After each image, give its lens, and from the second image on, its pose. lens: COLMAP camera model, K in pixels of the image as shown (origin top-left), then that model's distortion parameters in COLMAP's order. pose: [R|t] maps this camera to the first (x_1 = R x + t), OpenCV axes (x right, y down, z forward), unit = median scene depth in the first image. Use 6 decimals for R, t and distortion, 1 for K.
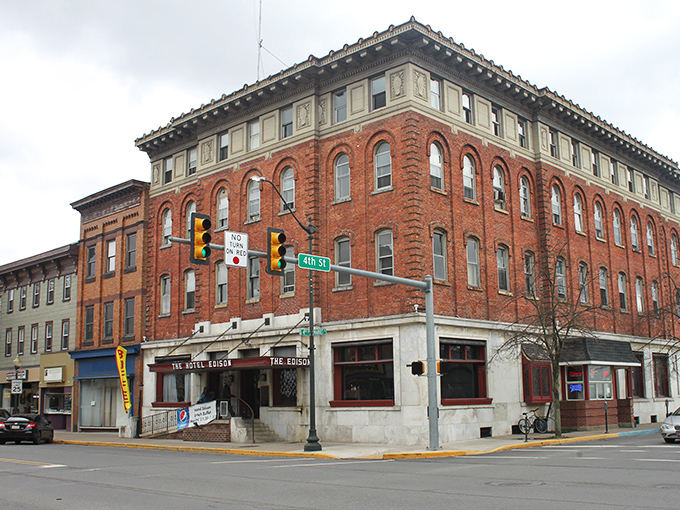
lens RADIAL K [[764.0, 0, 340.0], [0, 764.0, 255.0], [0, 0, 1]] dist [-0.007261, -0.006729]
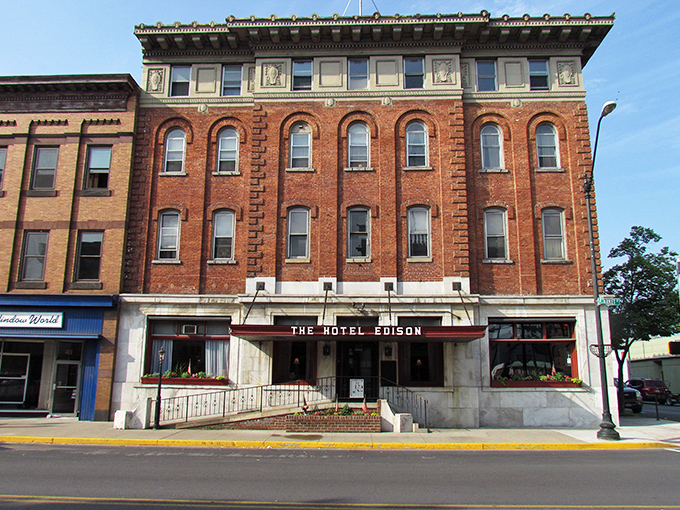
lens RADIAL K [[575.6, 0, 340.0], [0, 575.6, 255.0], [0, 0, 1]] dist [0.020465, 0.008411]
pose [[0.752360, 0.153504, 0.640618, -0.512728], [-0.139359, 0.987550, -0.072968, 0.098190], [-0.643843, -0.034378, 0.764385, 0.492047]]
